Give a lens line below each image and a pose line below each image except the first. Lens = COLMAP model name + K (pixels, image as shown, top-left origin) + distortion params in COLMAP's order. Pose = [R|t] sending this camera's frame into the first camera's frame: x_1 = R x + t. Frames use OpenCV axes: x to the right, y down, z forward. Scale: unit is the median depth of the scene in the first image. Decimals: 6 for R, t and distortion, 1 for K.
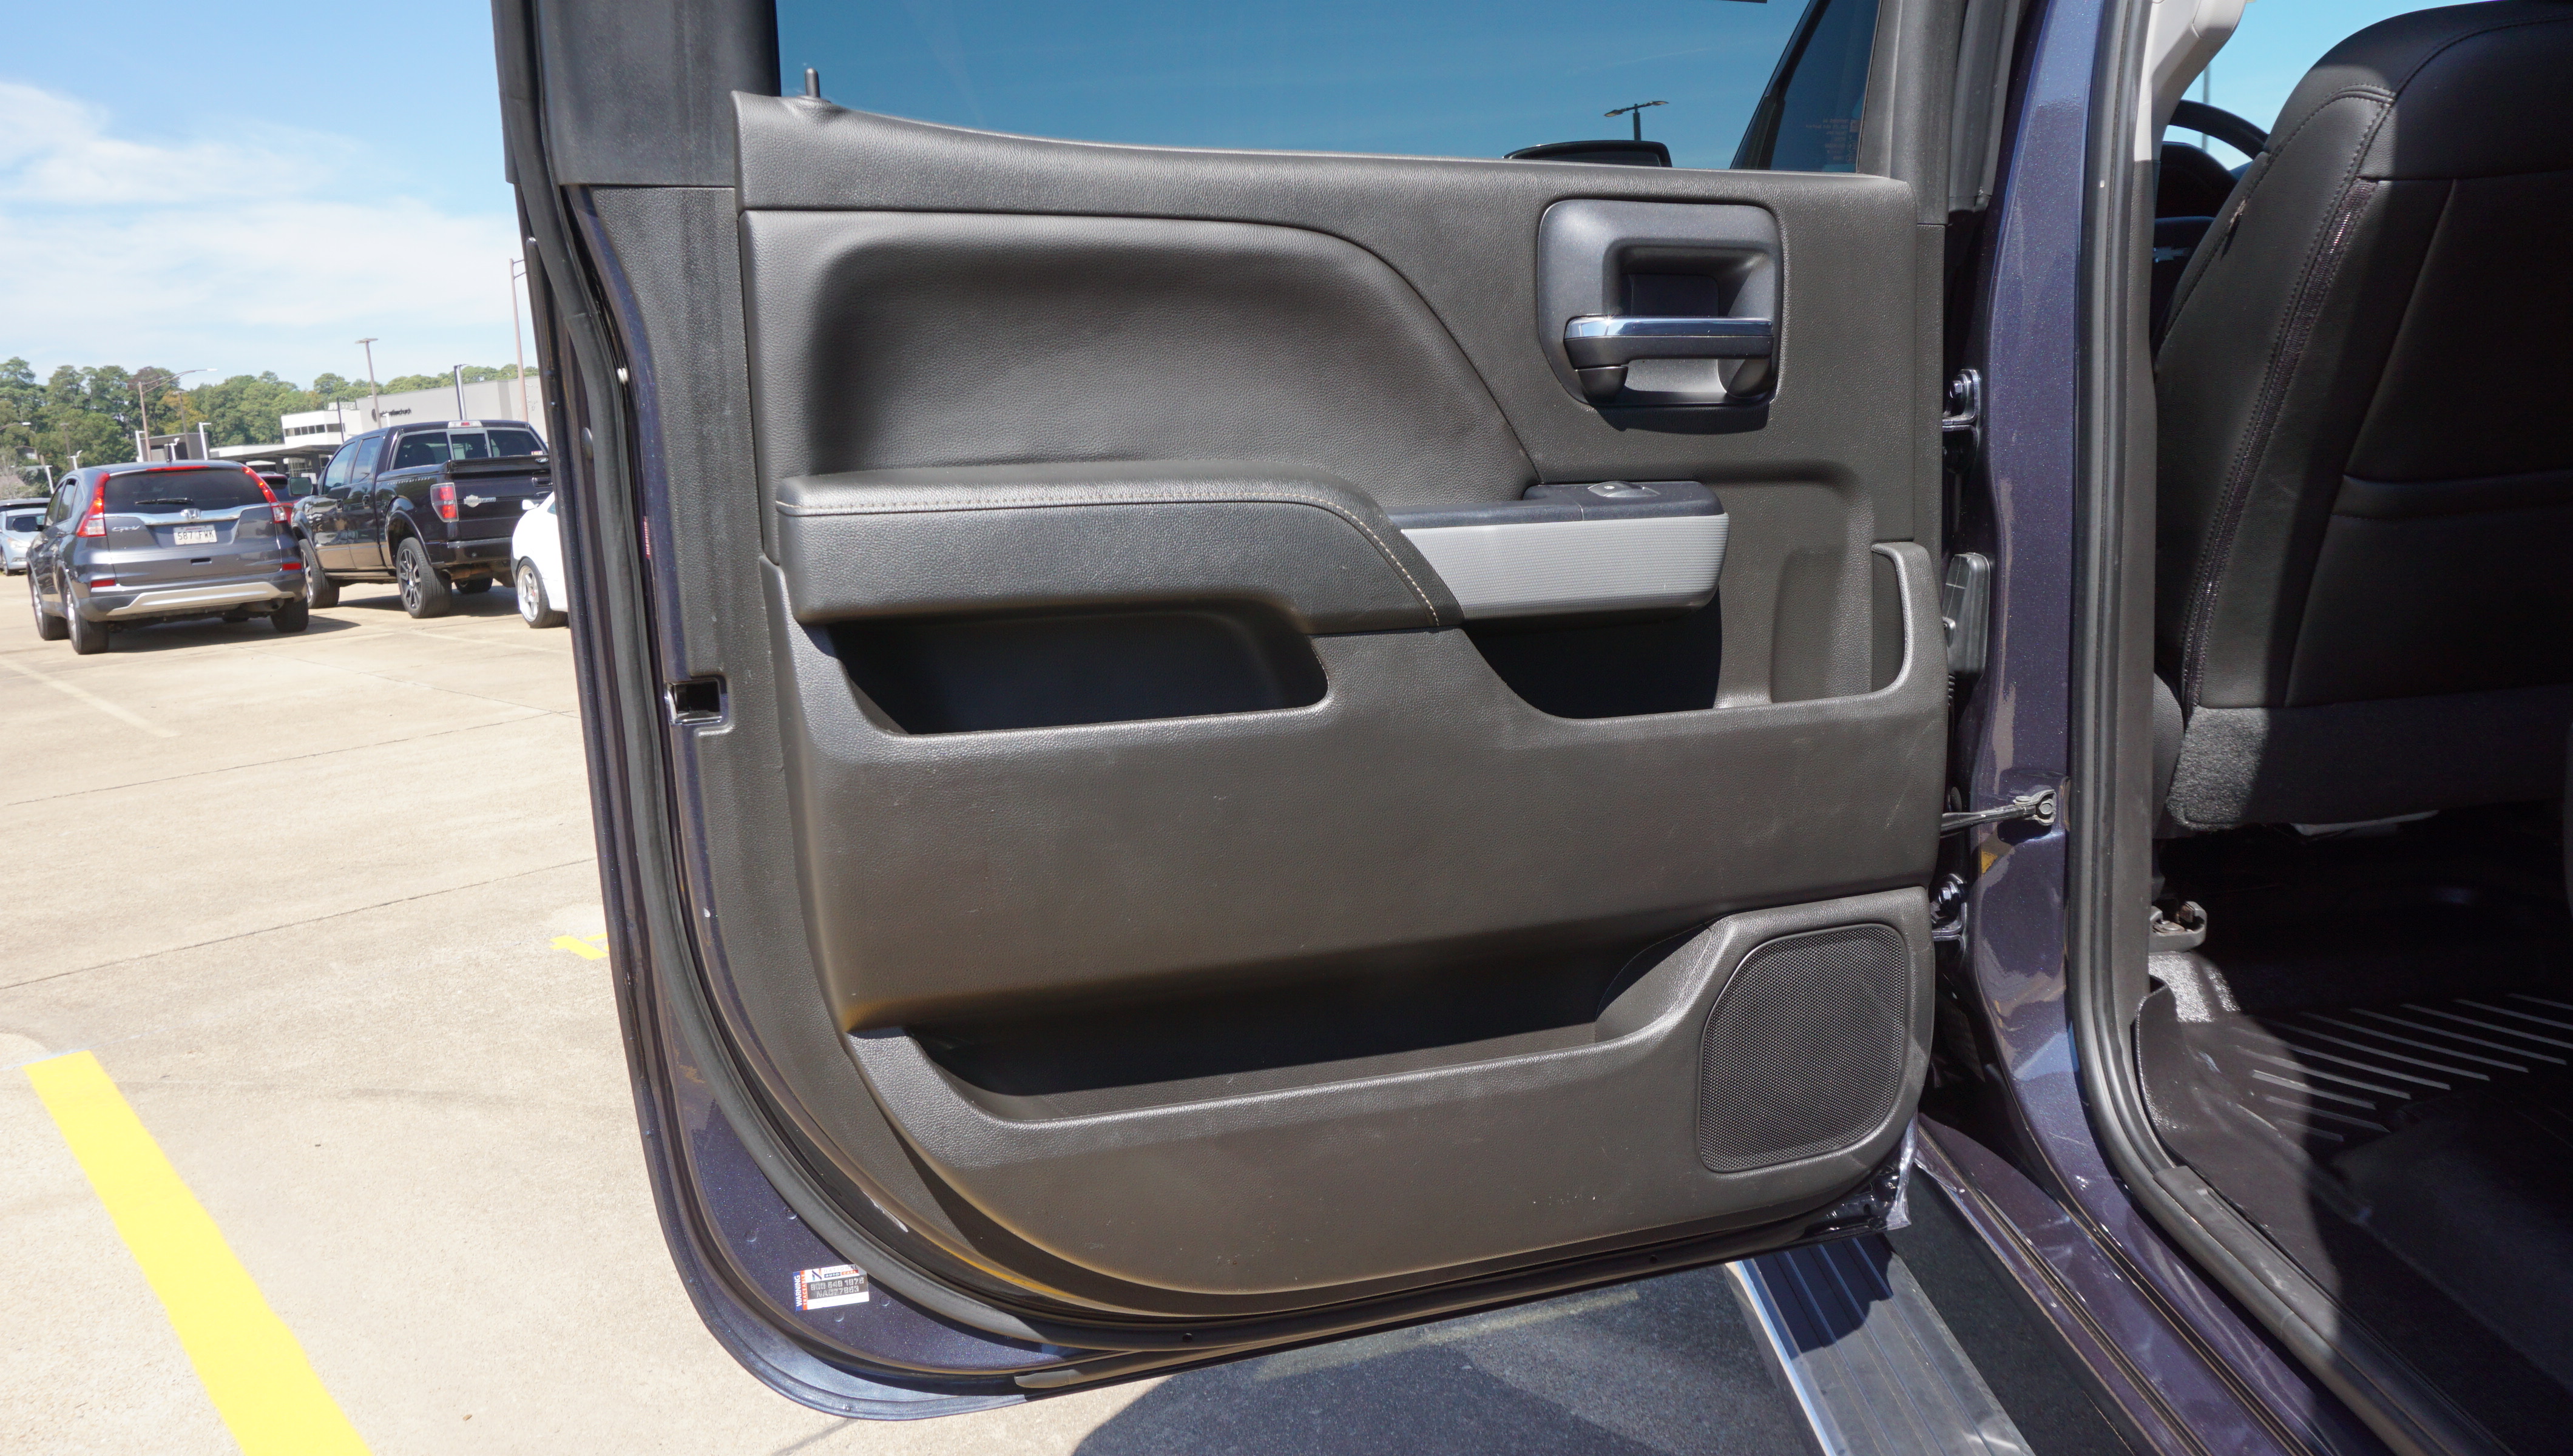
lens RADIAL K [[1725.1, 0, 1310.3], [0, 1725.1, 730.8], [0, 0, 1]] dist [-0.049127, 0.037509]
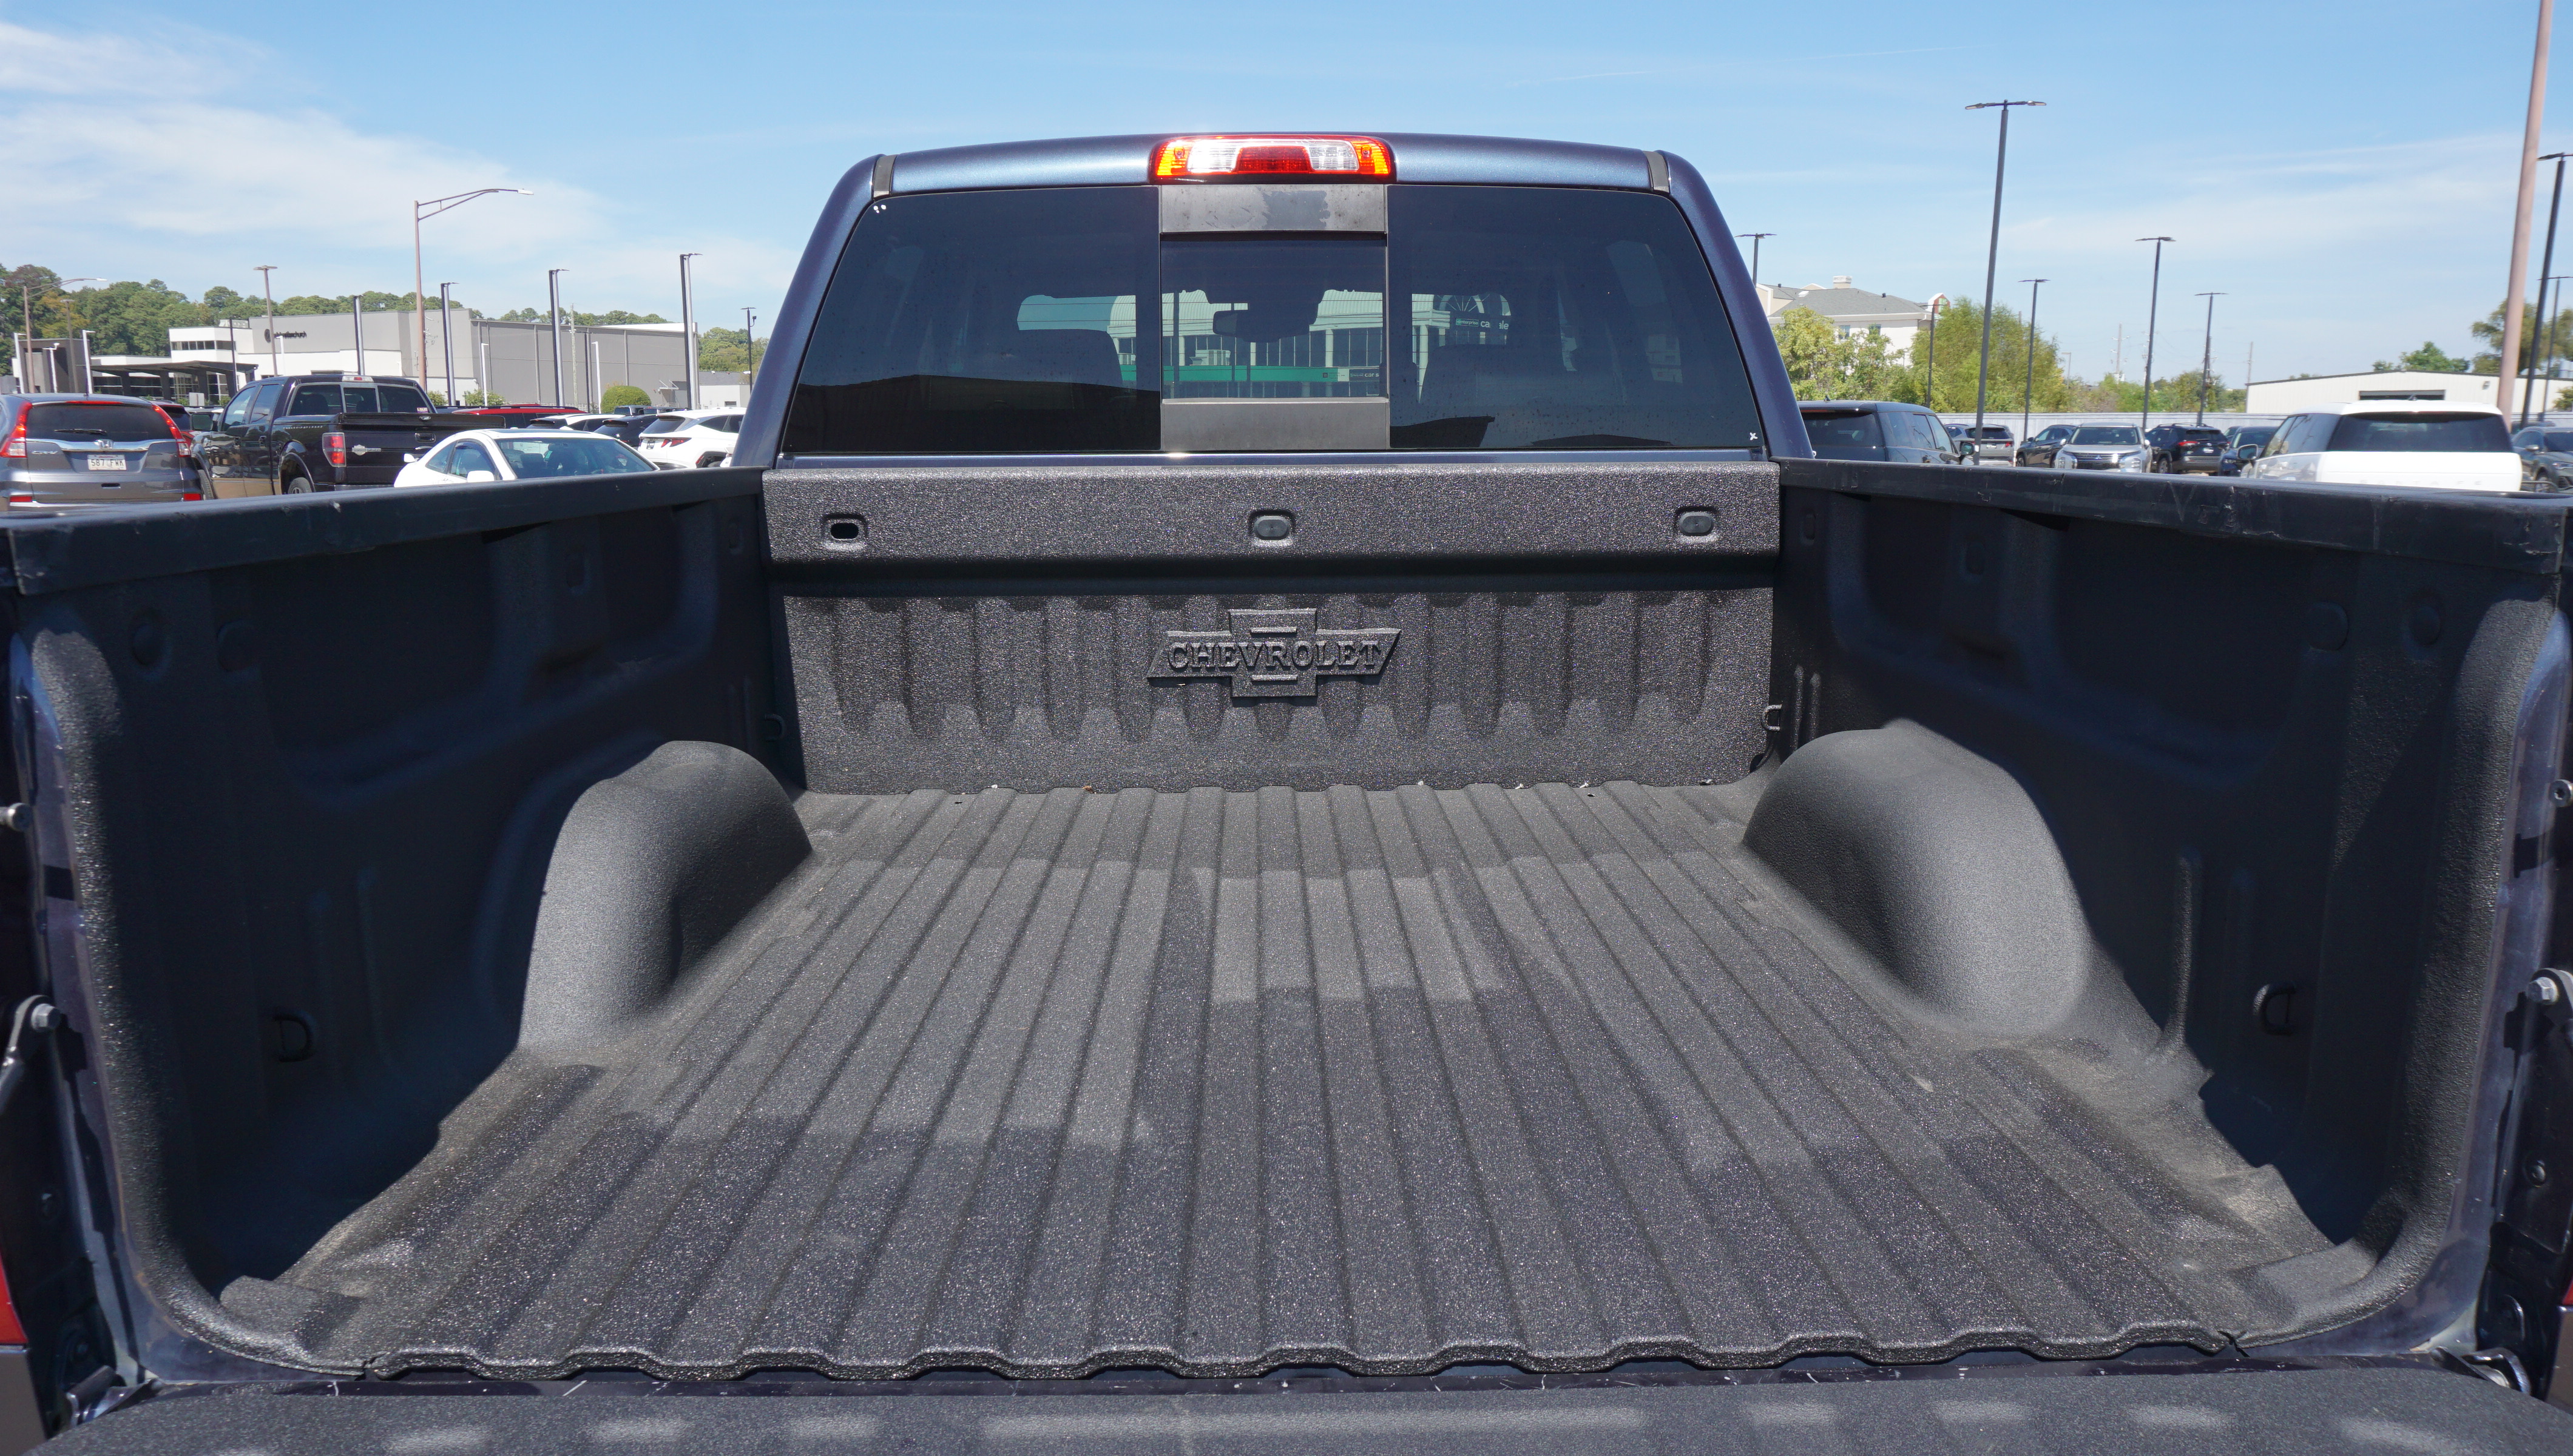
lens RADIAL K [[1725.1, 0, 1287.8], [0, 1725.1, 736.6], [0, 0, 1]] dist [-0.049127, 0.037509]
pose [[0.996496, 0.068092, 0.048573, 0.078879], [-0.068373, 0.997651, 0.004141, 0.007807], [-0.048177, -0.007448, 0.998811, -0.156553]]
